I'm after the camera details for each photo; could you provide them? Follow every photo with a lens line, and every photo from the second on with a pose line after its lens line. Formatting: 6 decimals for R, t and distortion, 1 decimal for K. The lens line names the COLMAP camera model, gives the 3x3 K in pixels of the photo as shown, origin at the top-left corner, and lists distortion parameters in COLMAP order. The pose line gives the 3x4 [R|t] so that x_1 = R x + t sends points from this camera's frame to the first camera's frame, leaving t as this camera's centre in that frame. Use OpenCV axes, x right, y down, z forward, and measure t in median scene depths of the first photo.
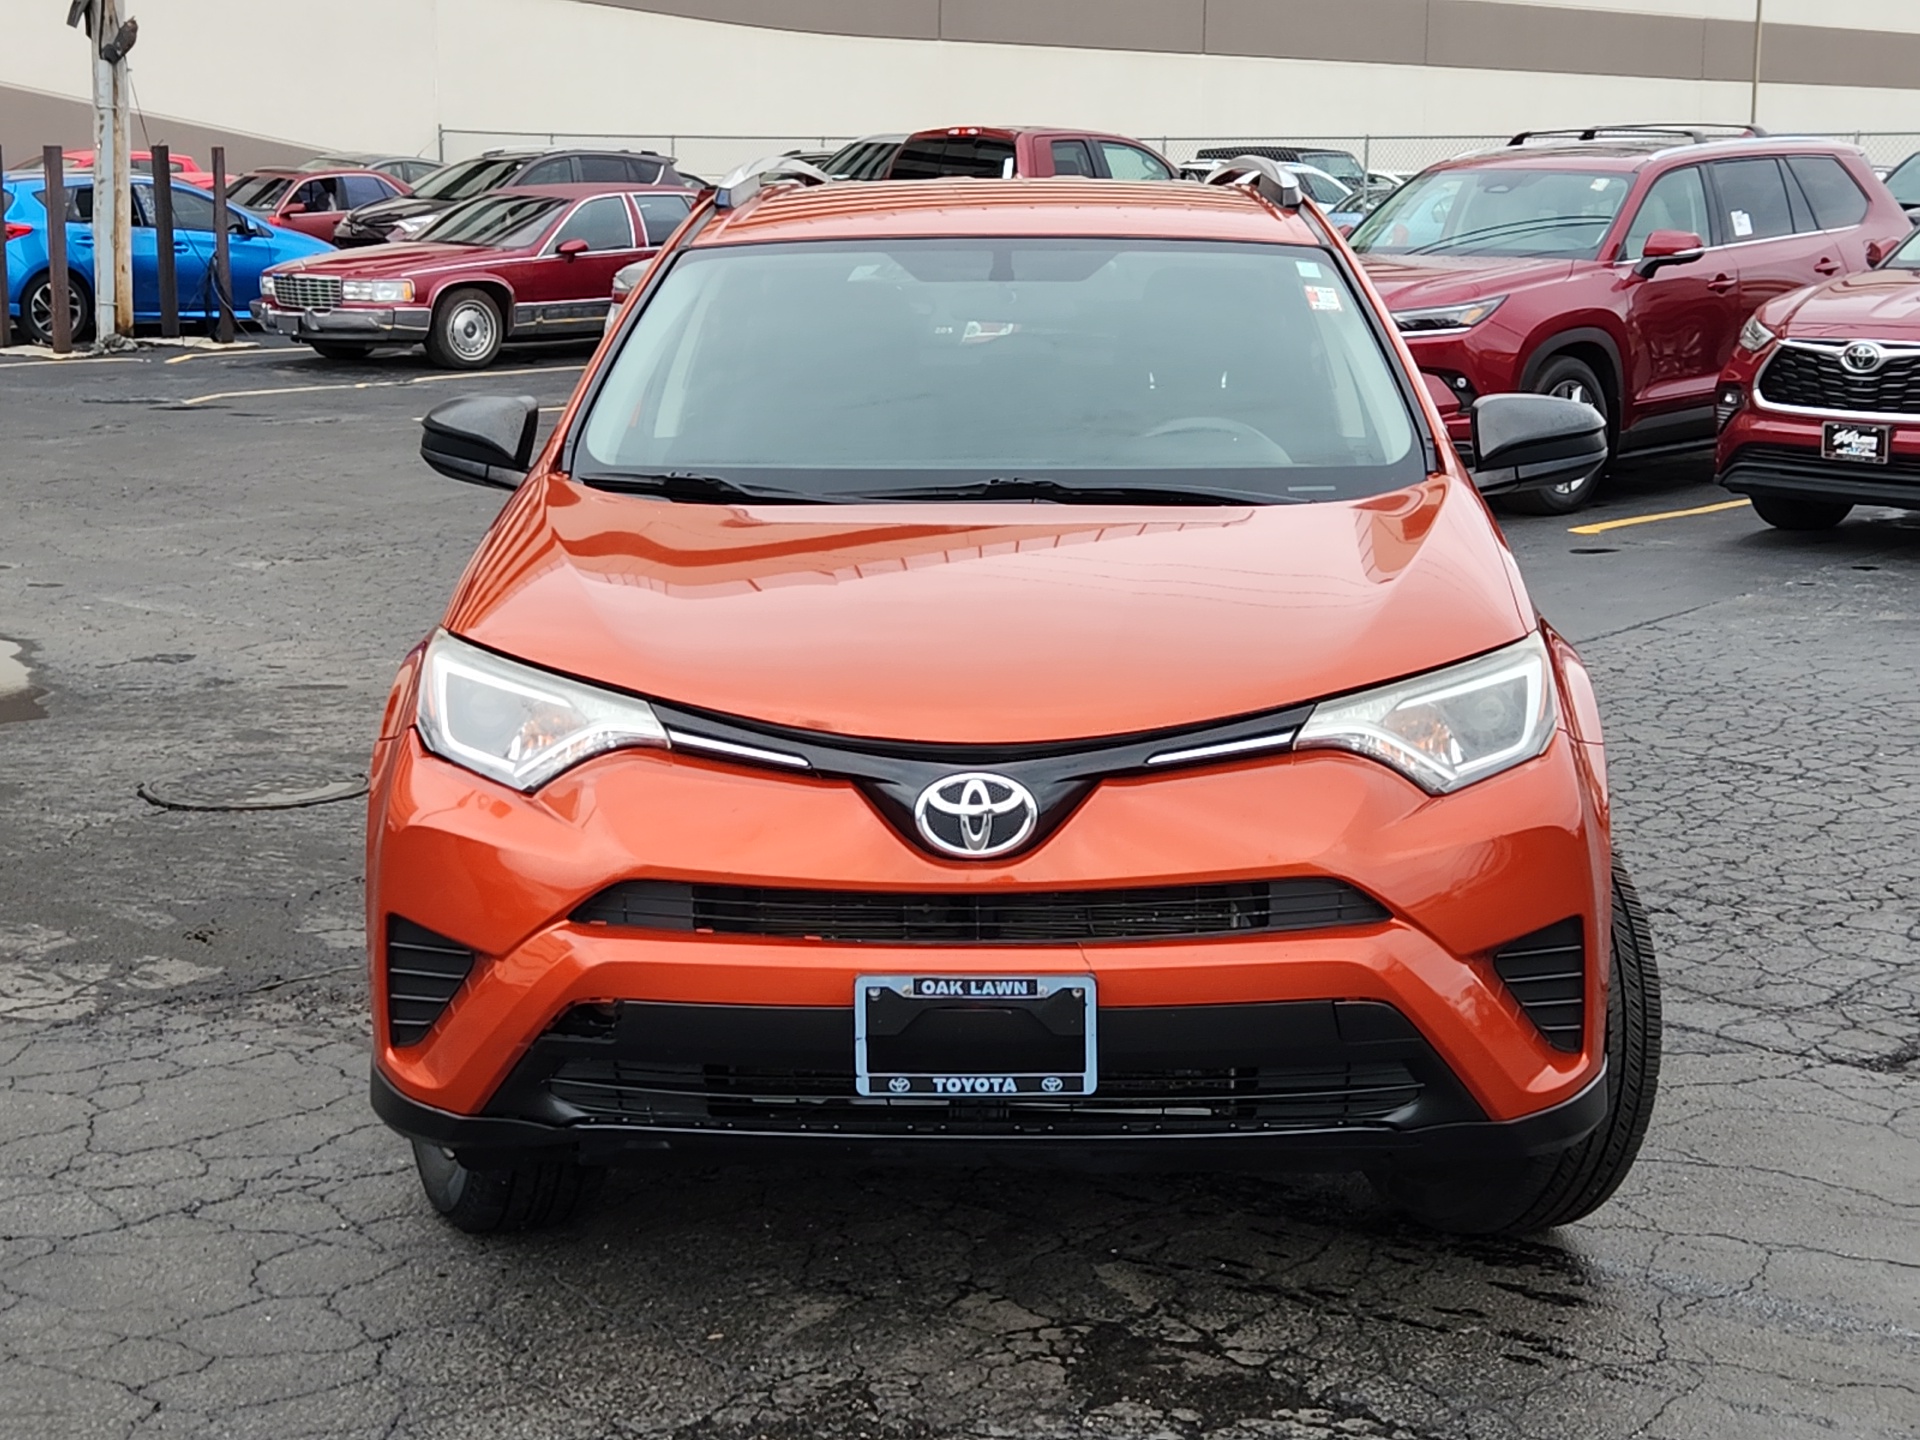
lens RADIAL K [[2977.4, 0, 960.0], [0, 2977.4, 720.0], [0, 0, 1]] dist [0.117169, -0.214601]
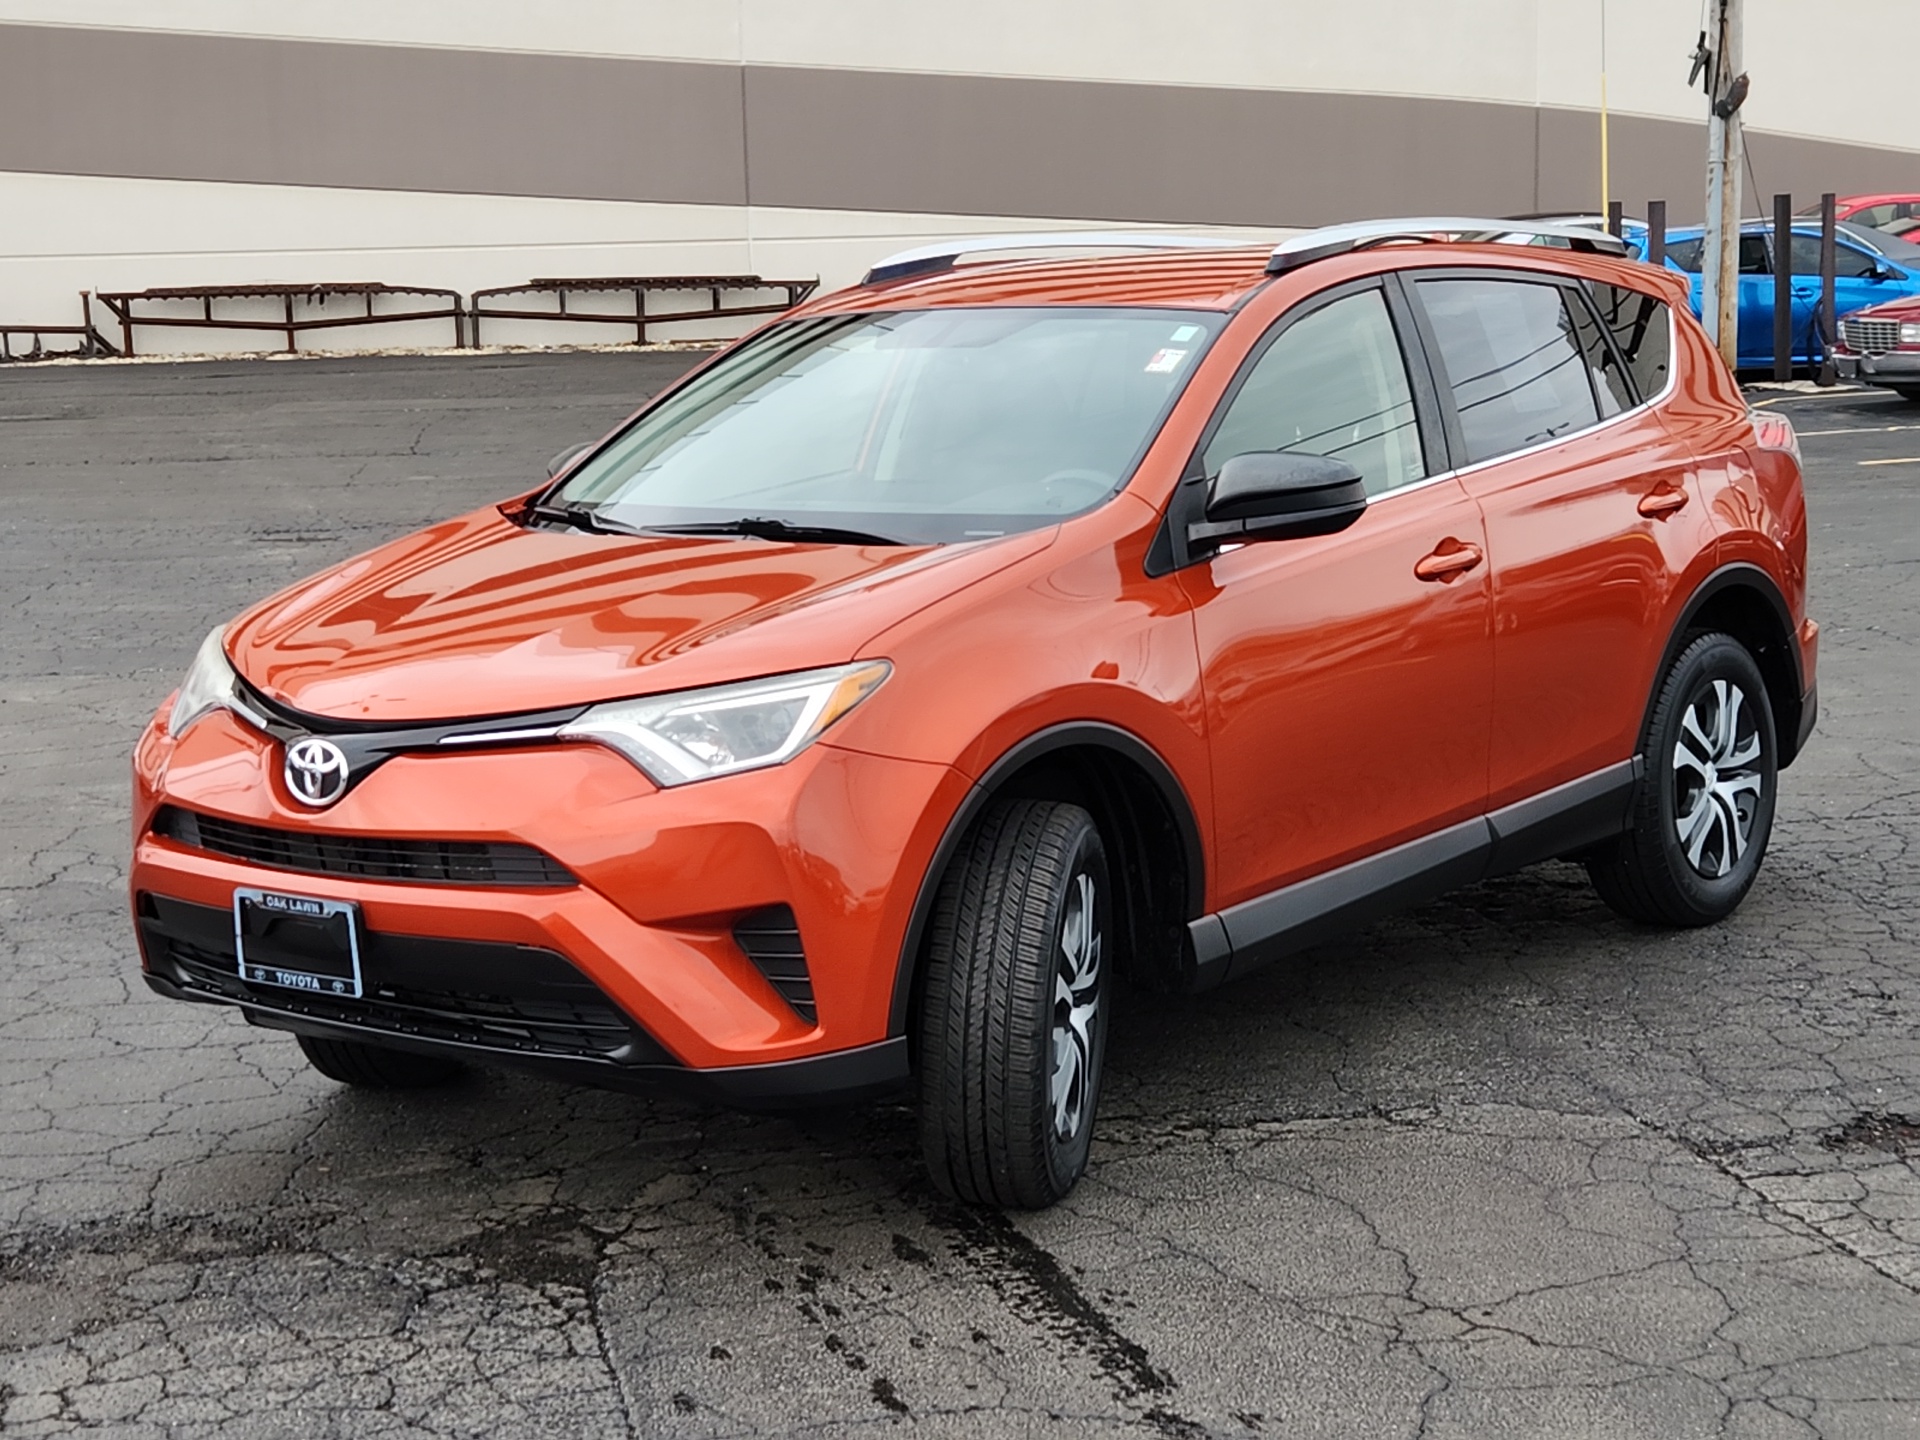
lens RADIAL K [[2977.4, 0, 960.0], [0, 2977.4, 720.0], [0, 0, 1]] dist [0.117169, -0.214601]
pose [[0.815168, 0.060666, -0.576038, 0.936408], [-0.068444, 0.997621, 0.008209, -0.019811], [0.575166, 0.032735, 0.817381, 0.094580]]
